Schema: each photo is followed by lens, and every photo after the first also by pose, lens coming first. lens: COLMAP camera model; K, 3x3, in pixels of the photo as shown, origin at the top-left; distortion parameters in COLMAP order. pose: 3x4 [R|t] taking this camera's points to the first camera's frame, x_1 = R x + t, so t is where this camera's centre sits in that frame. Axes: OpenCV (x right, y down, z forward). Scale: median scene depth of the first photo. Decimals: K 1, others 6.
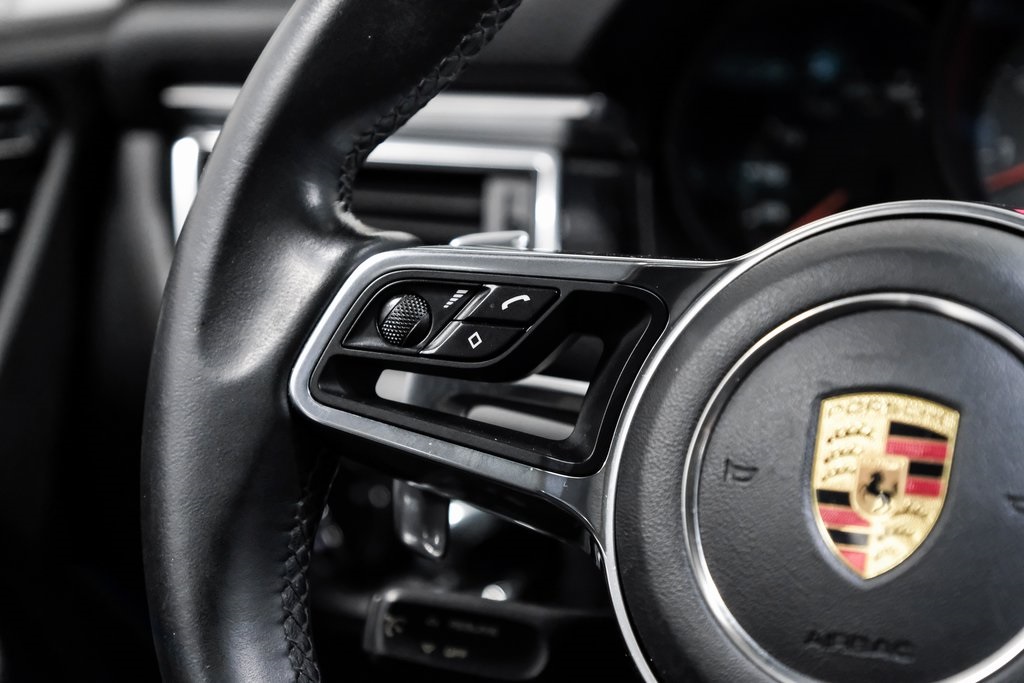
lens RADIAL K [[2425.7, 0, 512.0], [0, 2425.7, 341.5], [0, 0, 1]] dist [-0.022440, 0.617170]
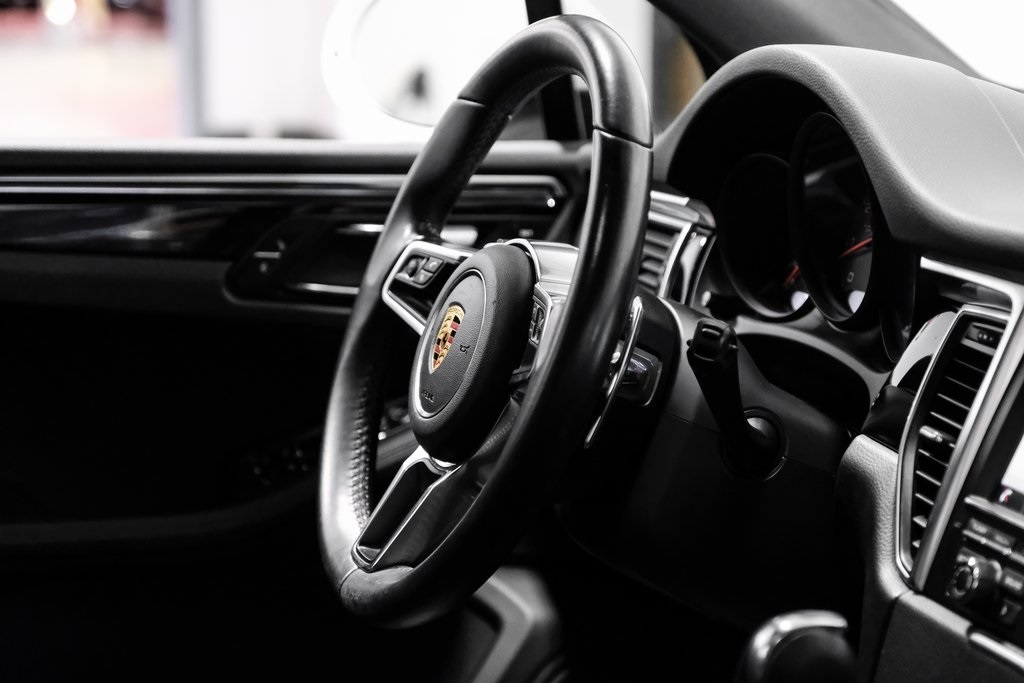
lens RADIAL K [[2425.7, 0, 512.0], [0, 2425.7, 341.5], [0, 0, 1]] dist [-0.022440, 0.617170]
pose [[0.676242, 0.125928, -0.725837, 1.917345], [-0.135710, 0.989714, 0.045272, -0.060644], [0.724071, 0.067889, 0.686376, -0.697355]]
